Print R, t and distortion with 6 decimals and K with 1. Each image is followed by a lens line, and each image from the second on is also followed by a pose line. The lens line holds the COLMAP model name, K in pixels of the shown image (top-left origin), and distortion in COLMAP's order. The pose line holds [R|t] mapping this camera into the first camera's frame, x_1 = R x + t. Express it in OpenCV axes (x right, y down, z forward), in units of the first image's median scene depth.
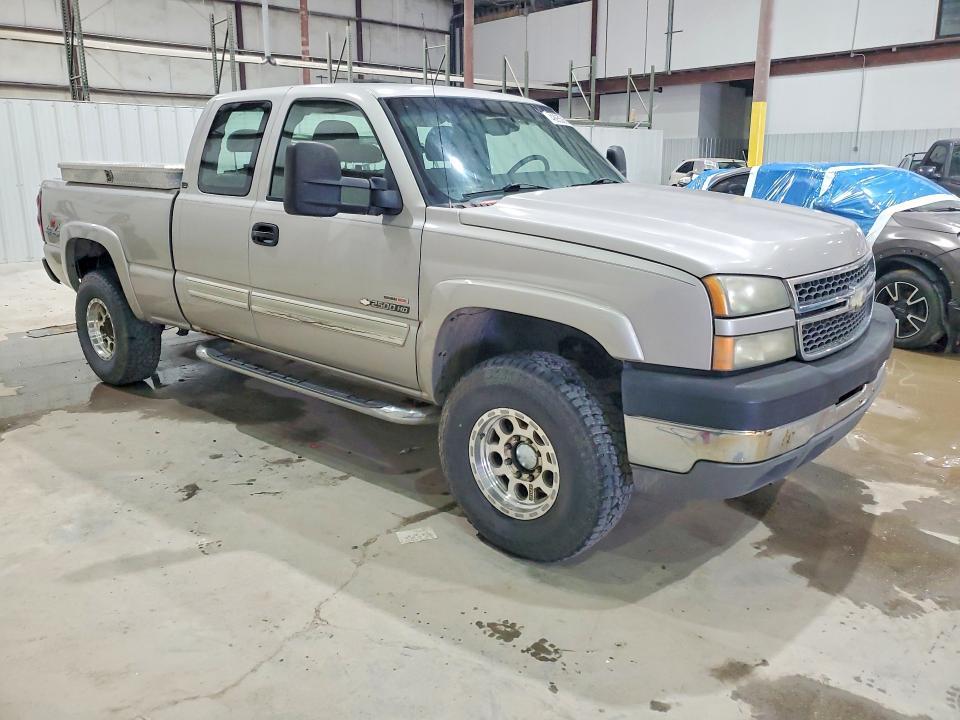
lens RADIAL K [[760.3, 0, 480.6], [0, 760.3, 318.0], [0, 0, 1]] dist [0.007864, 0.010311]
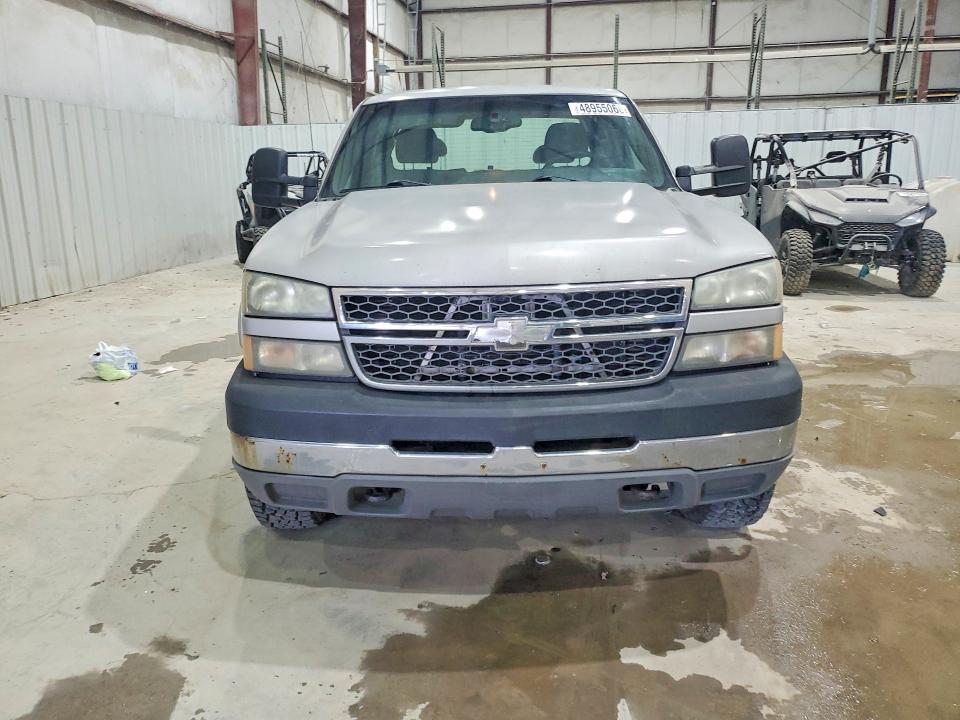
lens RADIAL K [[735.3, 0, 425.1], [0, 735.3, 358.7], [0, 0, 1]] dist [0.001815, -0.003428]
pose [[0.620358, 0.183047, -0.762659, 0.866506], [-0.143058, 0.982481, 0.119441, -0.065734], [0.771161, 0.035009, 0.635676, 0.428993]]
